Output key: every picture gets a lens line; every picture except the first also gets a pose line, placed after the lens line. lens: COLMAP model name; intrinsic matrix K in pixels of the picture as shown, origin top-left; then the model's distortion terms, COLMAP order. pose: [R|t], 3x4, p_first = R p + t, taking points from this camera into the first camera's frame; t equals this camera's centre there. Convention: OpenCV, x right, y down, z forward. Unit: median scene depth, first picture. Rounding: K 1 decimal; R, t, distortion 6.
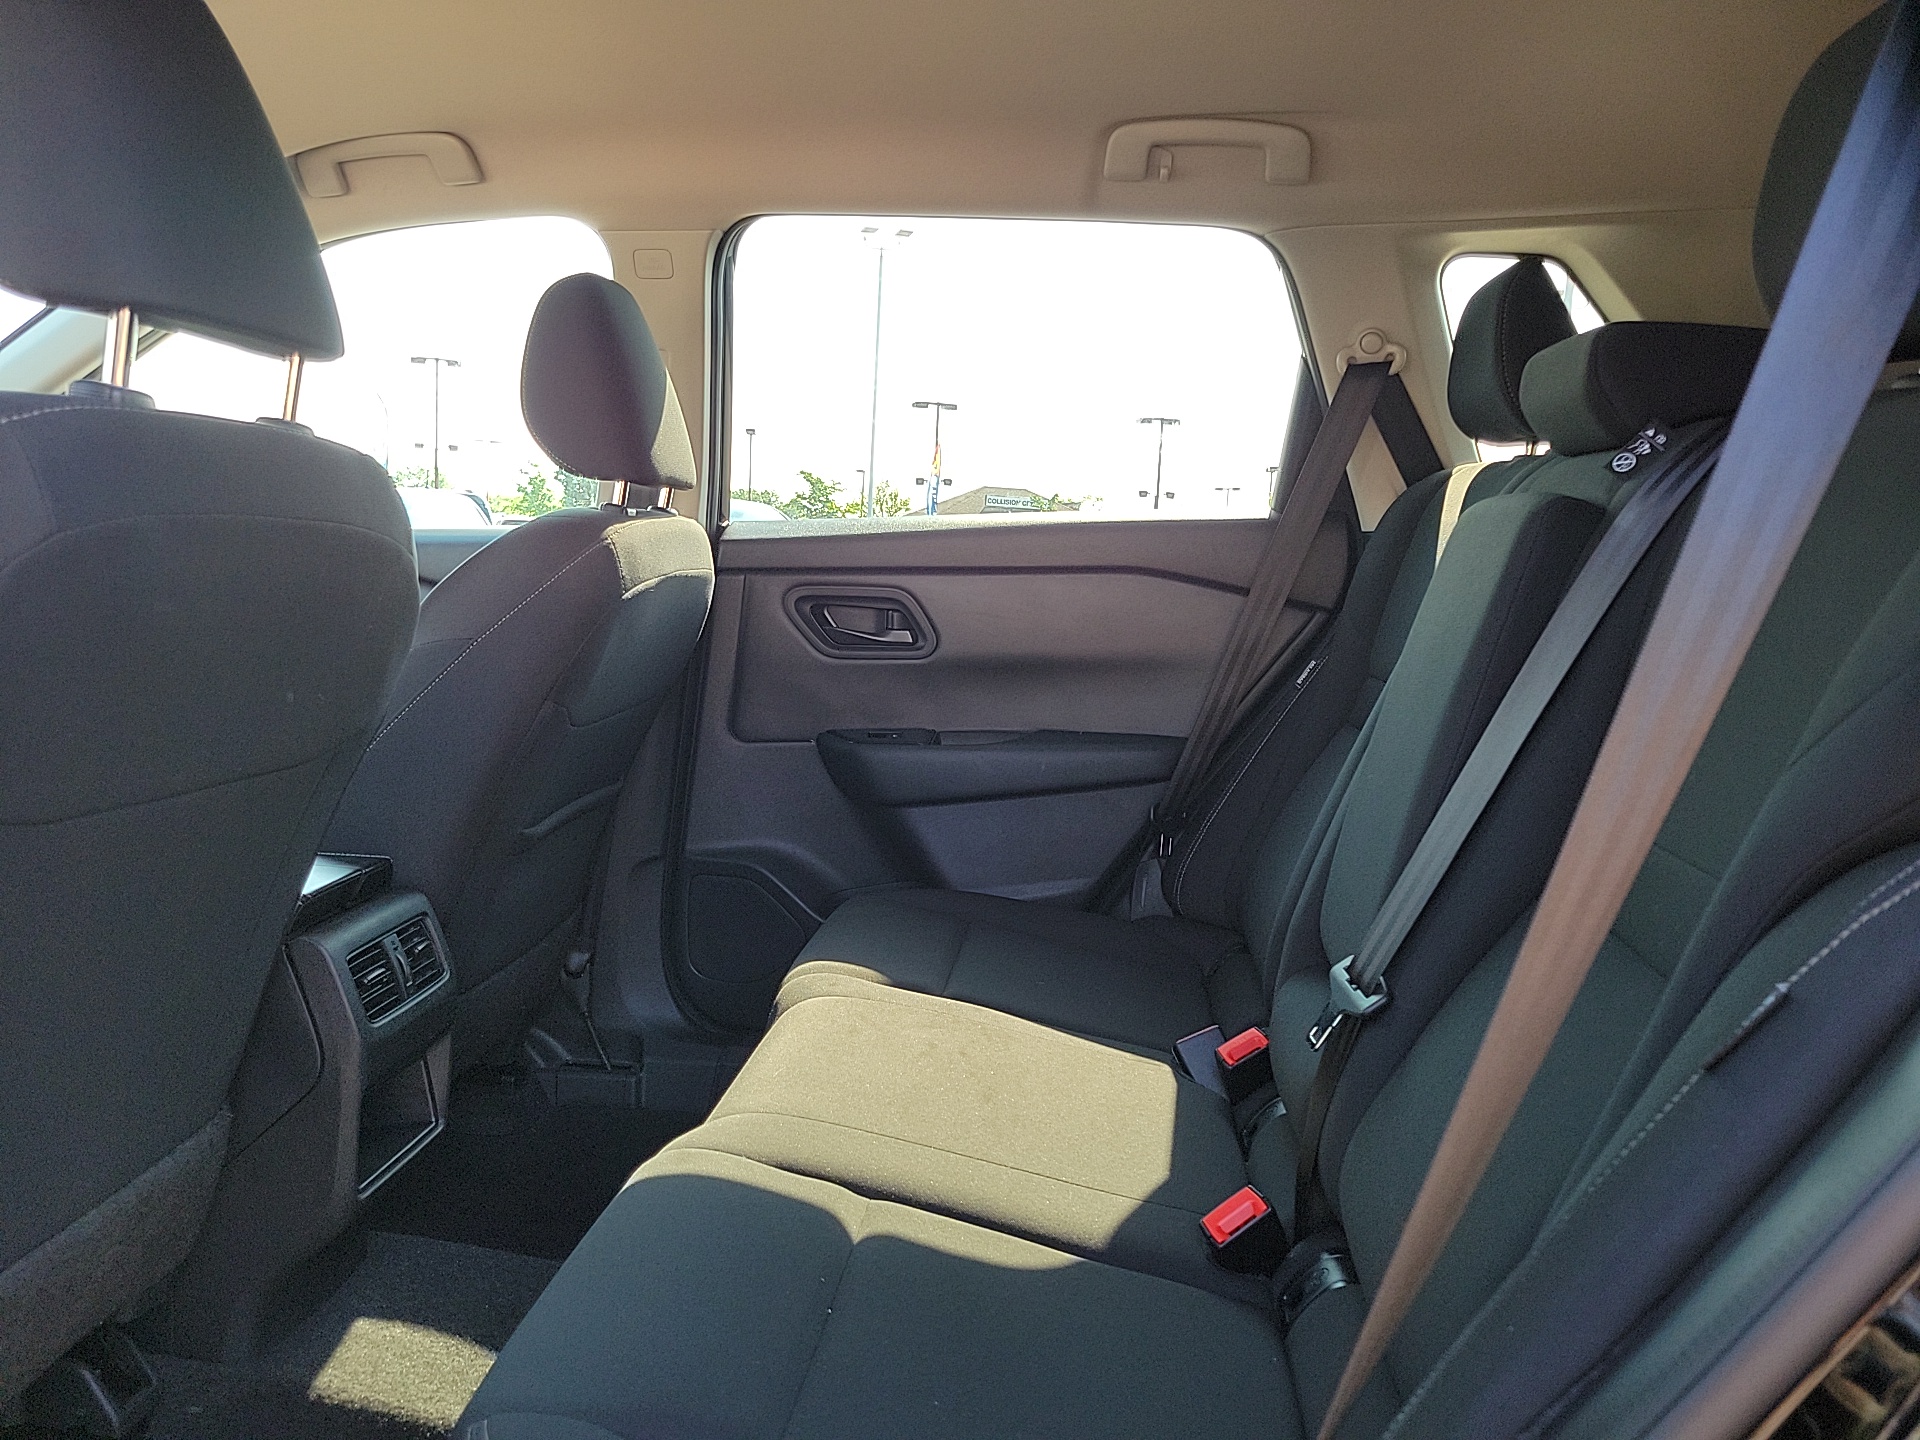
lens RADIAL K [[1427.9, 0, 939.2], [0, 1427.9, 717.3], [0, 0, 1]] dist [0.044751, -0.031591]
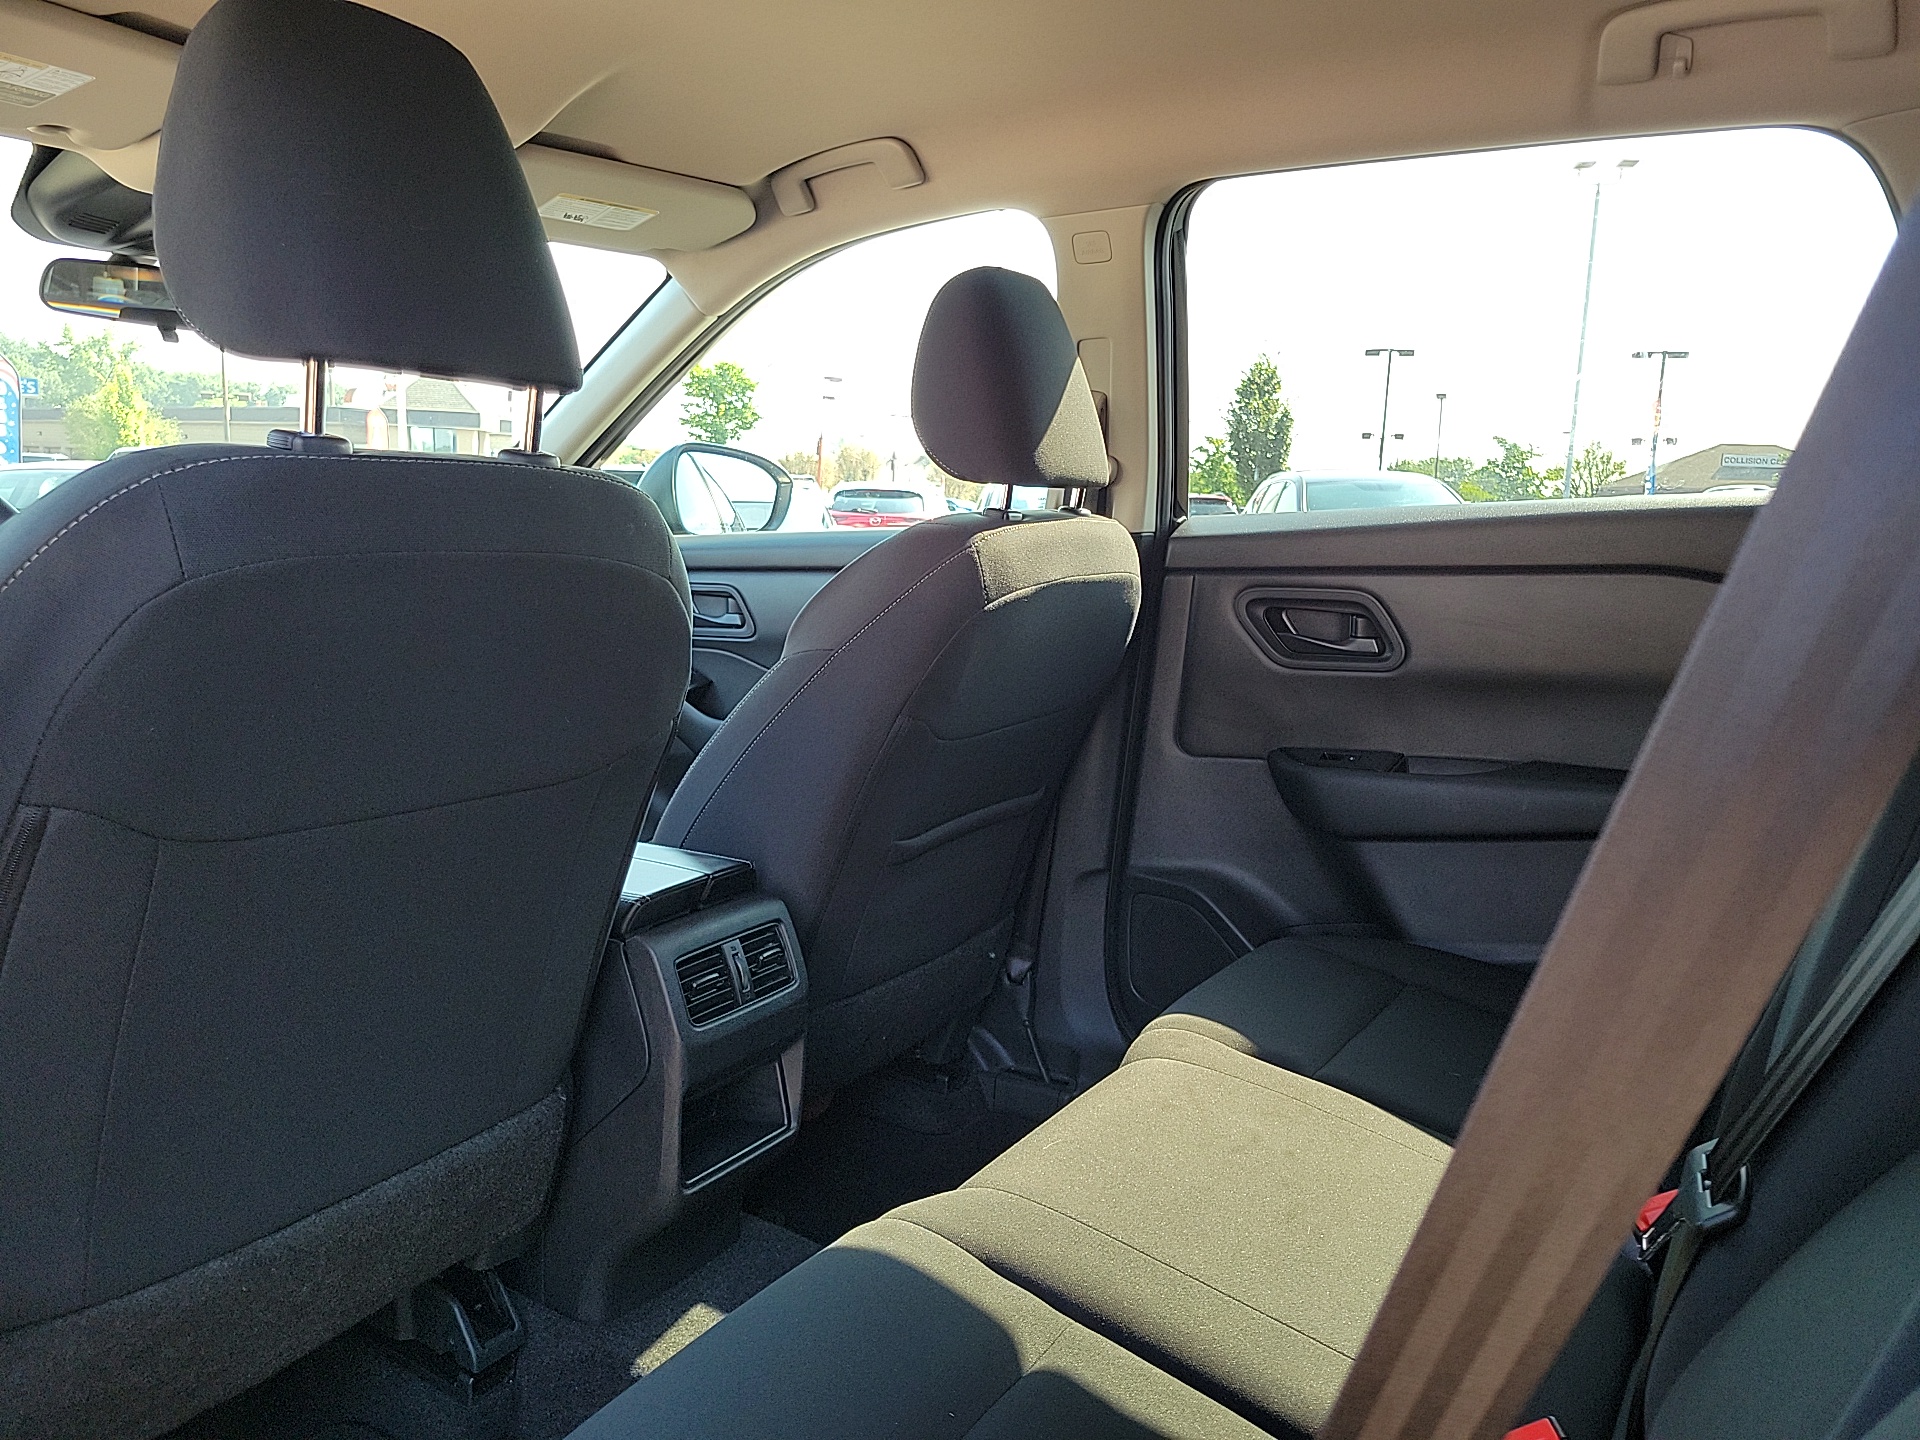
lens RADIAL K [[1436.7, 0, 966.5], [0, 1436.7, 722.4], [0, 0, 1]] dist [0.038706, -0.027659]
pose [[0.903294, 0.044896, -0.426666, 0.148748], [-0.036165, 0.998938, 0.028548, -0.029284], [0.427494, -0.010357, 0.903959, 0.109355]]
